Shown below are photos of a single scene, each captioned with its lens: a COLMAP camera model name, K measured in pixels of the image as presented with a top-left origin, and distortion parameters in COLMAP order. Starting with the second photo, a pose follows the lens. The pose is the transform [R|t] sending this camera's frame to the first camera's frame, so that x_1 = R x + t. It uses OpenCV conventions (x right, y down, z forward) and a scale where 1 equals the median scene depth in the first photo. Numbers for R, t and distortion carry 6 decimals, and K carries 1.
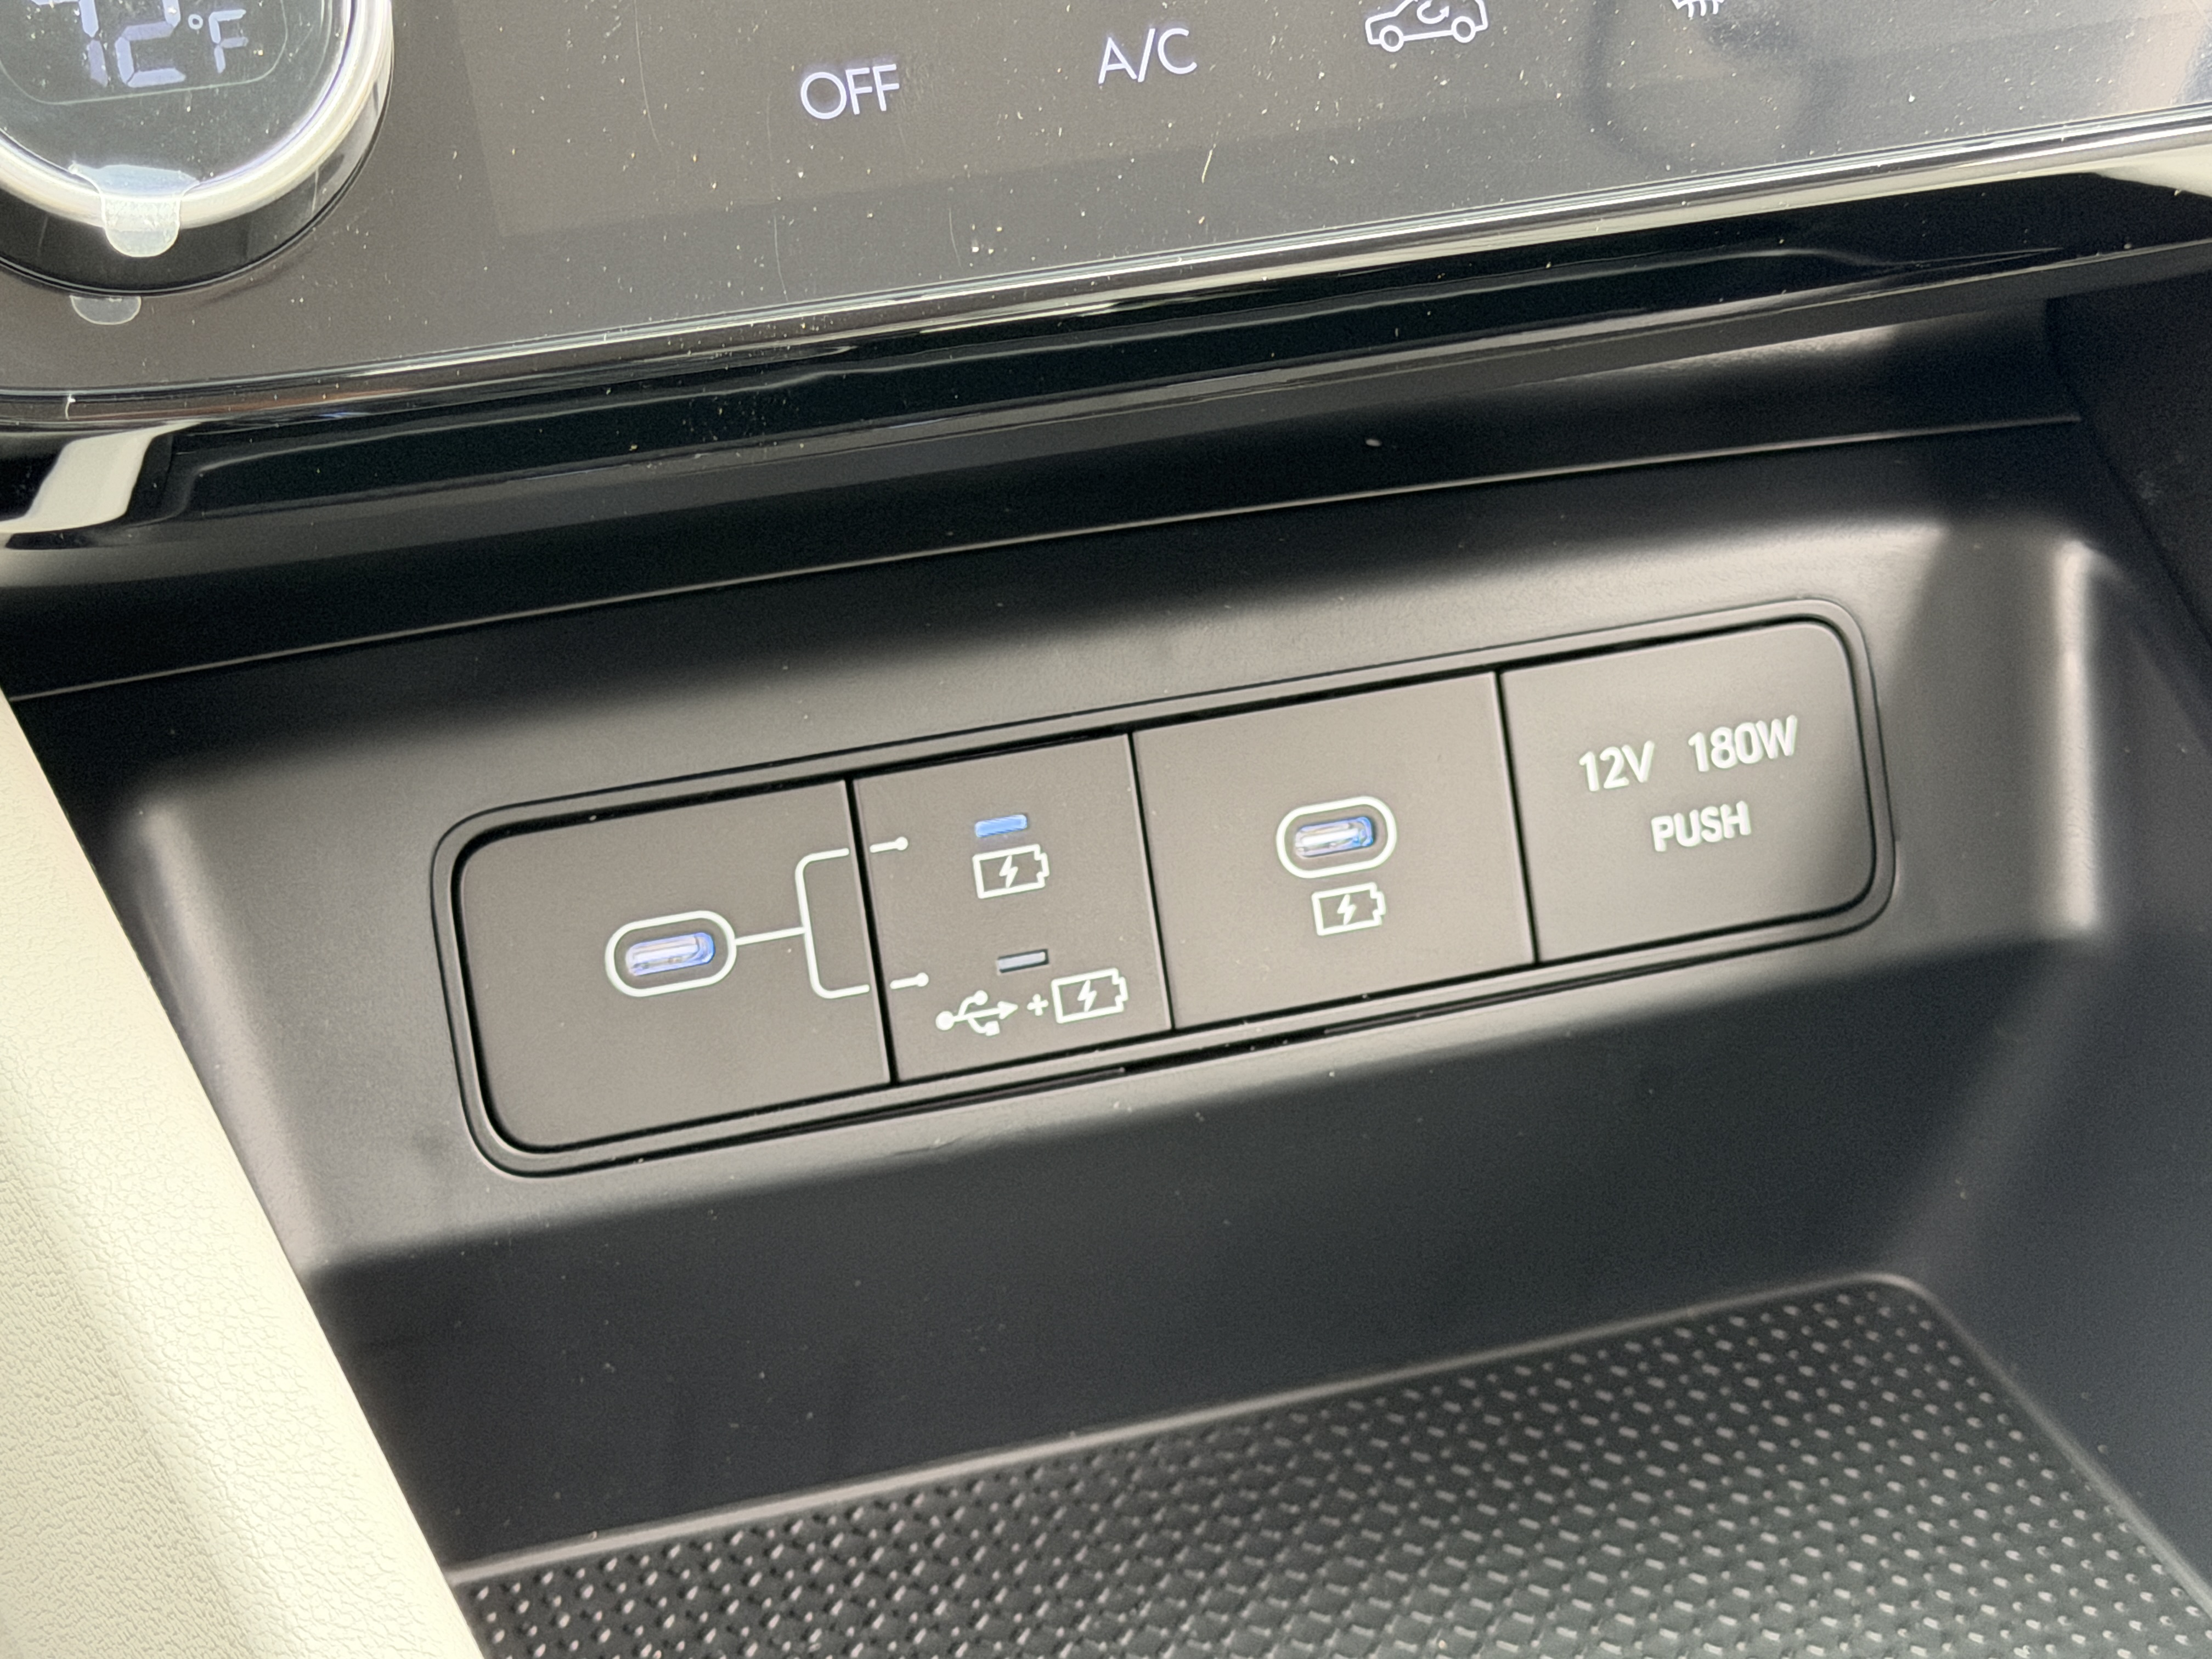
lens RADIAL K [[4702.3, 0, 1109.1], [0, 4702.3, 833.4], [0, 0, 1]] dist [0.153253, 0.000000]
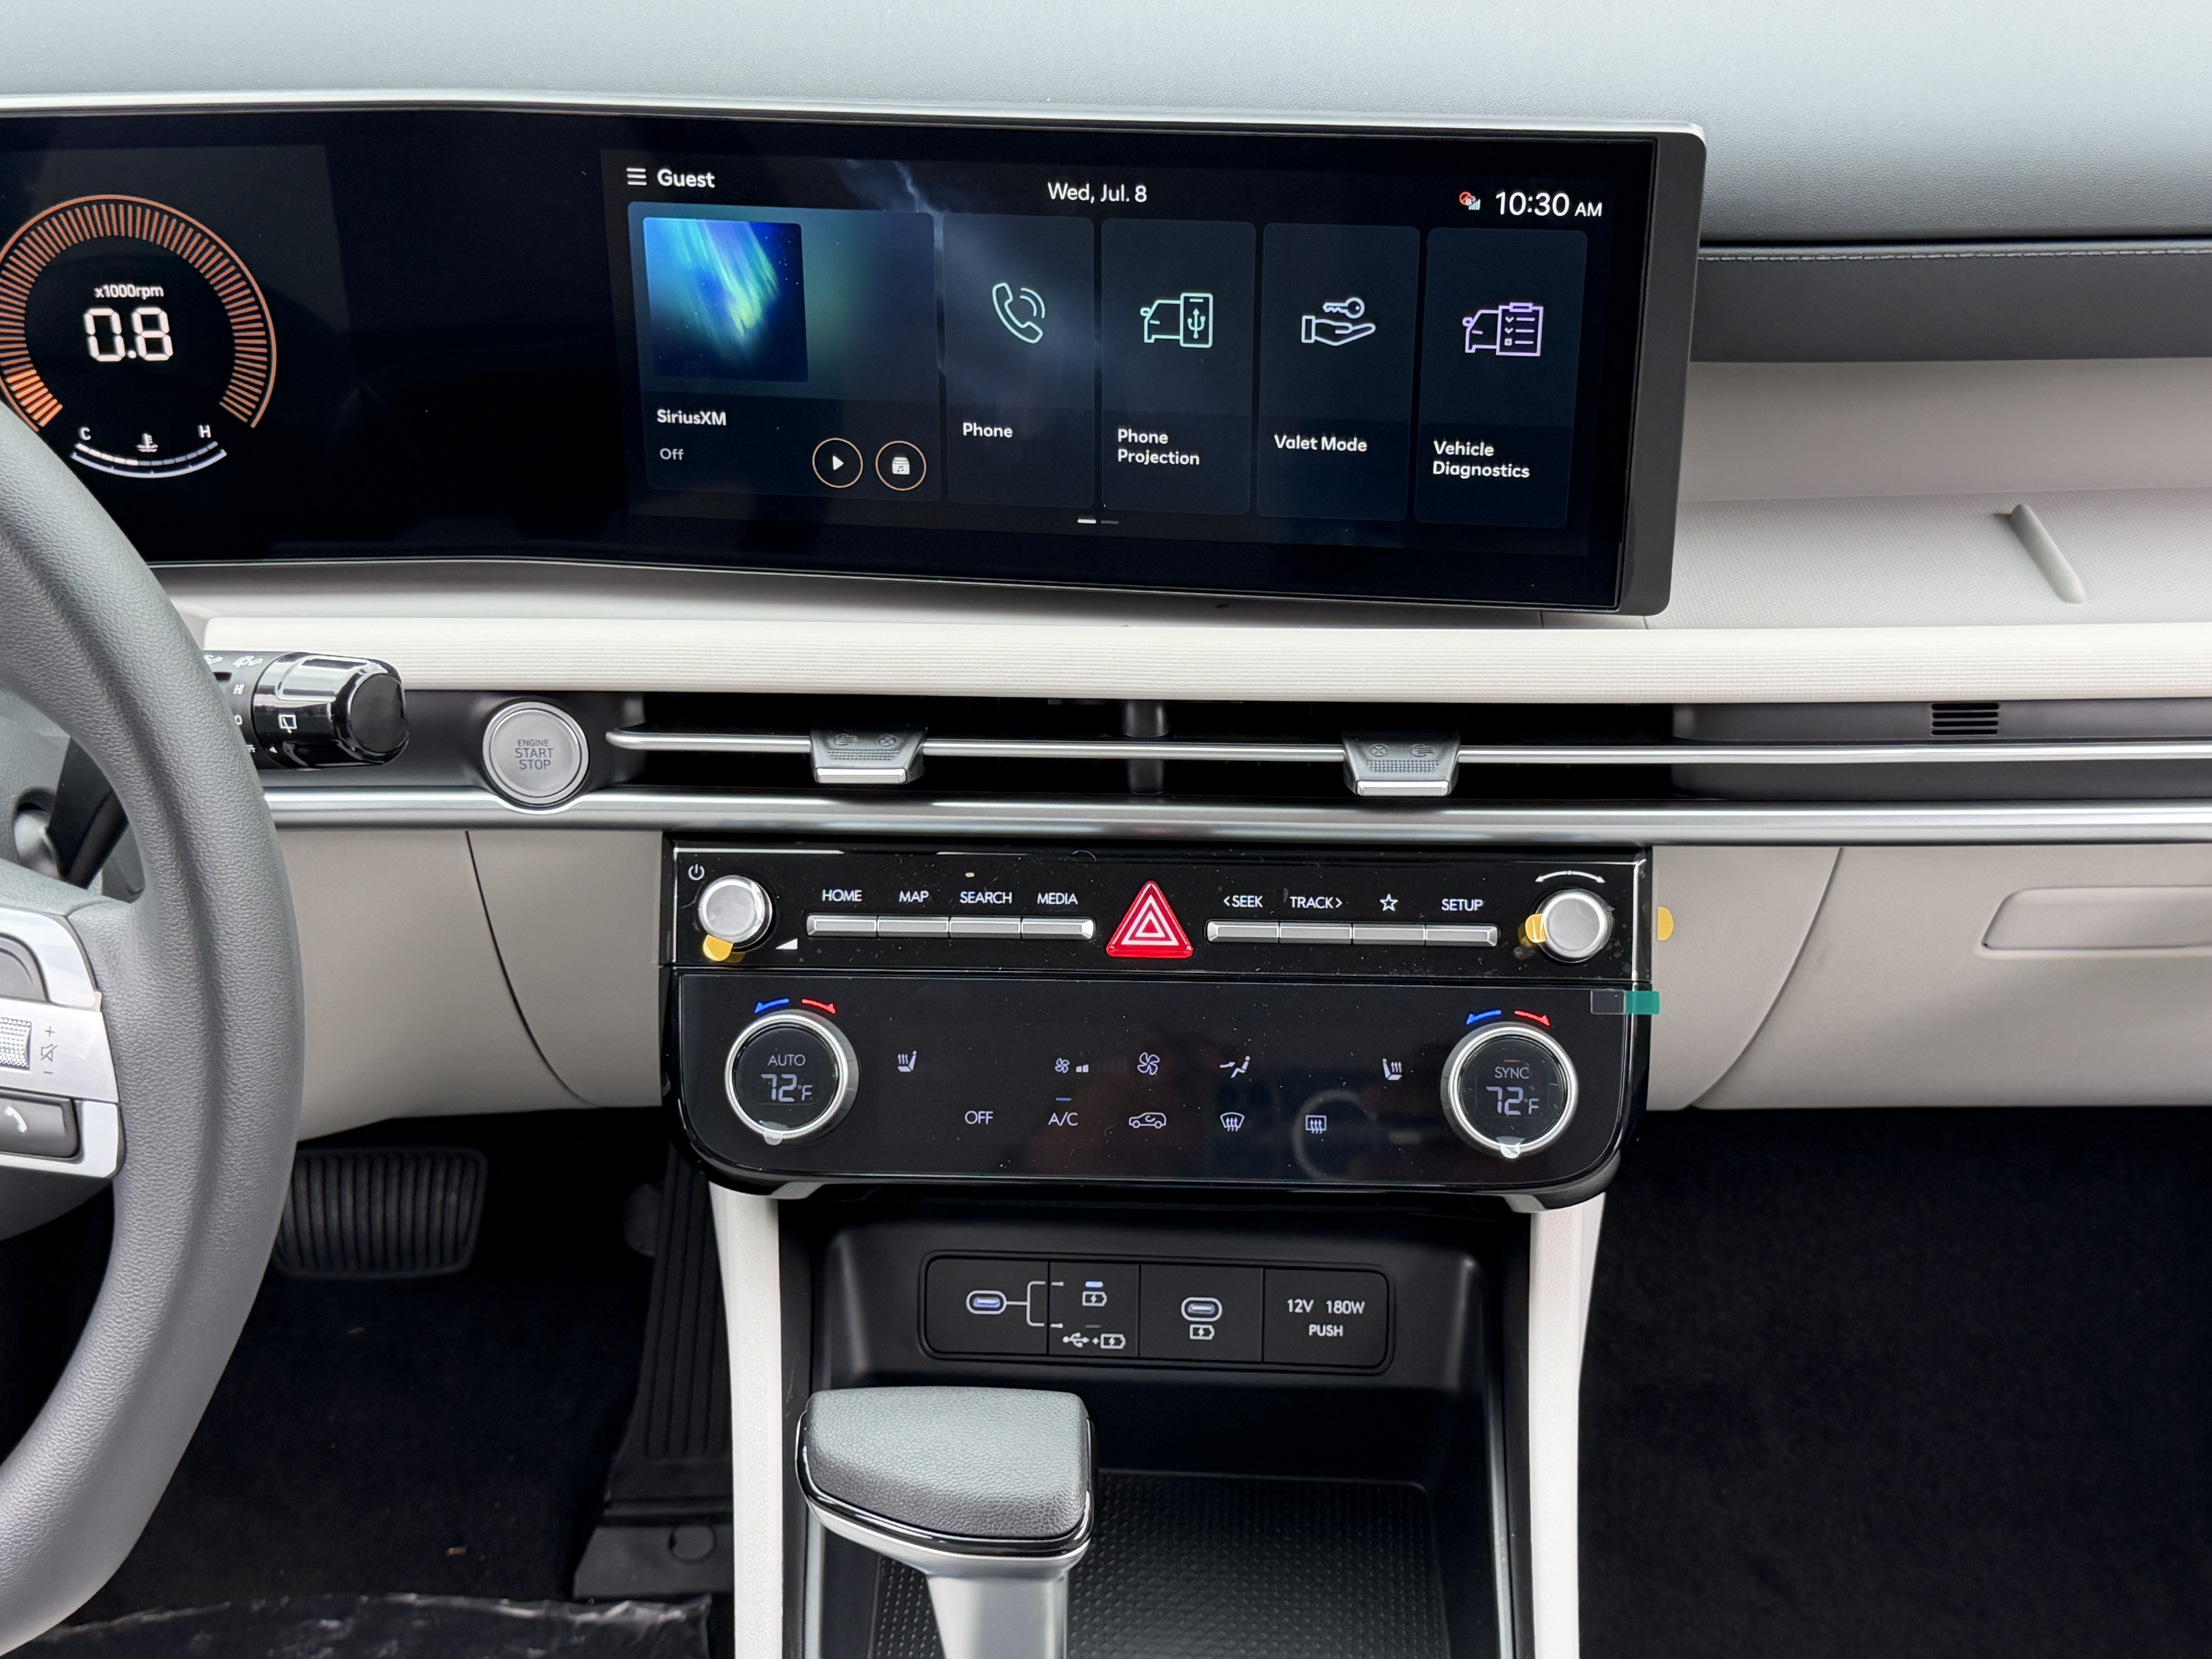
lens RADIAL K [[2904.3, 0, 1117.1], [0, 2904.3, 831.0], [0, 0, 1]] dist [0.111655, 0.000000]
pose [[0.911547, 0.178132, -0.370609, 0.686434], [-0.181261, 0.983073, 0.026683, -0.368841], [0.369089, 0.042854, 0.928406, -0.887963]]
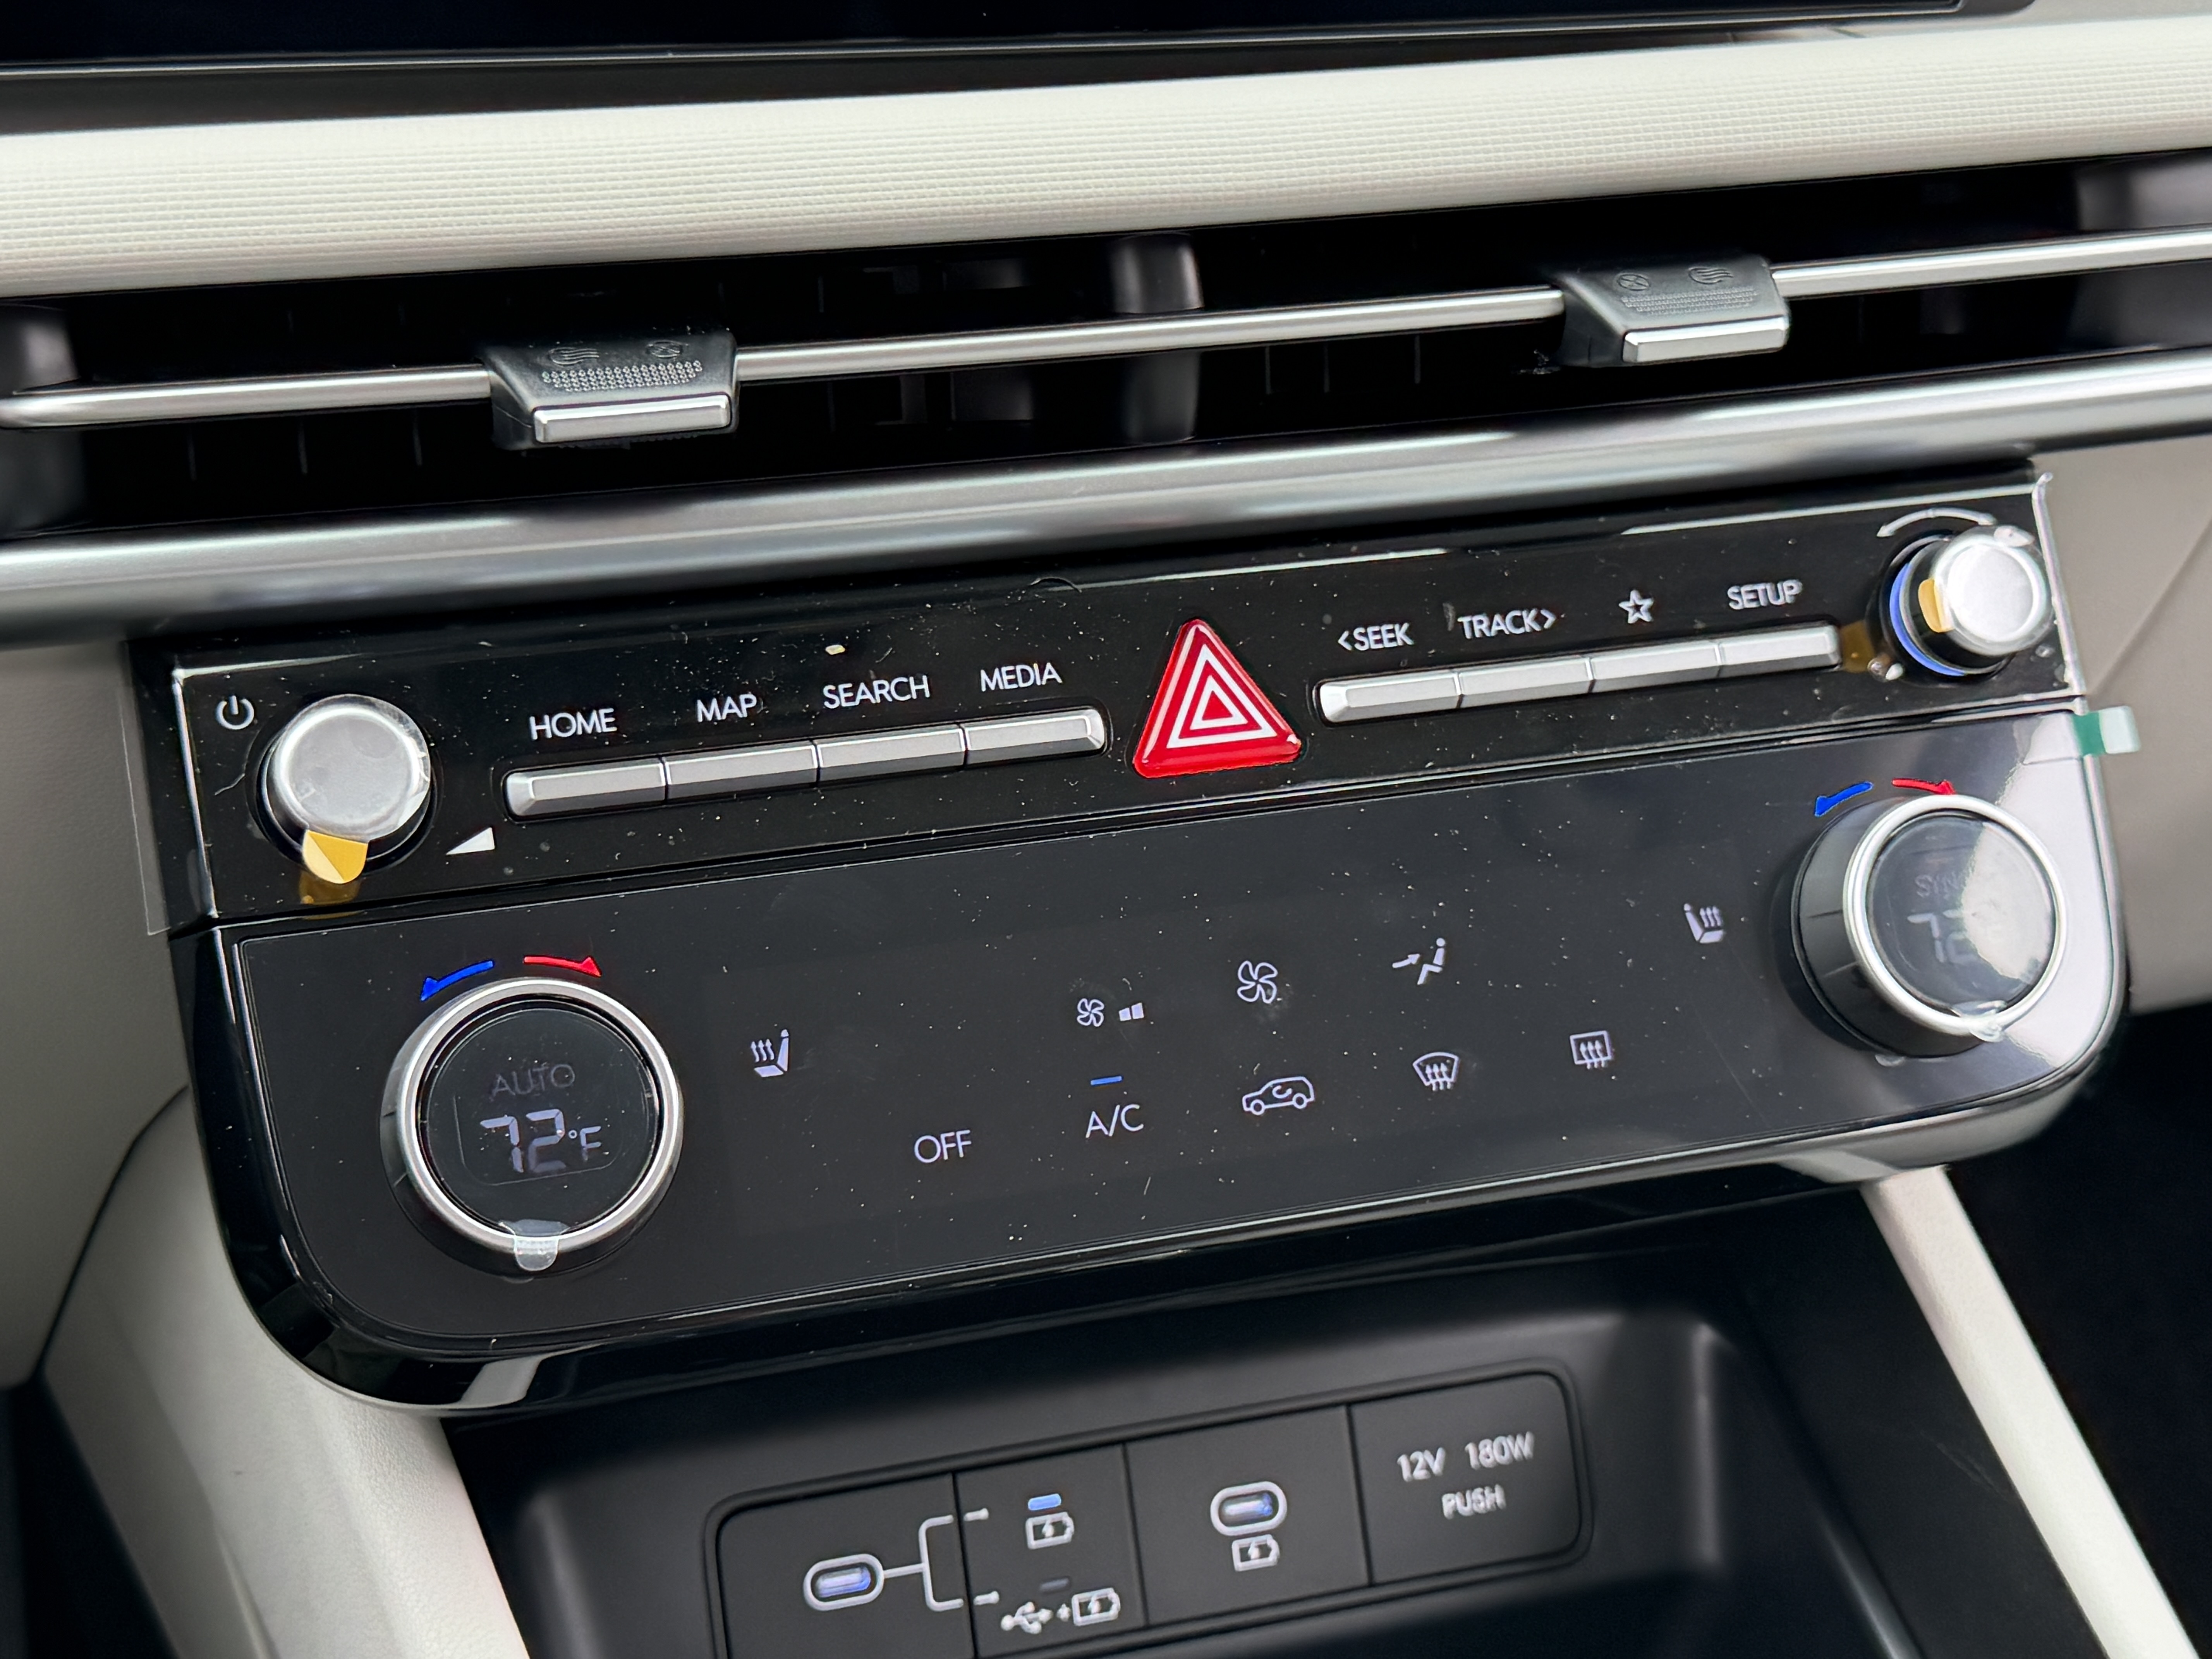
lens RADIAL K [[3131.6, 0, 1068.4], [0, 3131.6, 839.4], [0, 0, 1]] dist [0.110541, 0.000000]
pose [[0.998224, 0.018041, -0.056779, 0.044893], [-0.023804, 0.994447, -0.102515, -0.121652], [0.054615, 0.103685, 0.993110, -0.136322]]
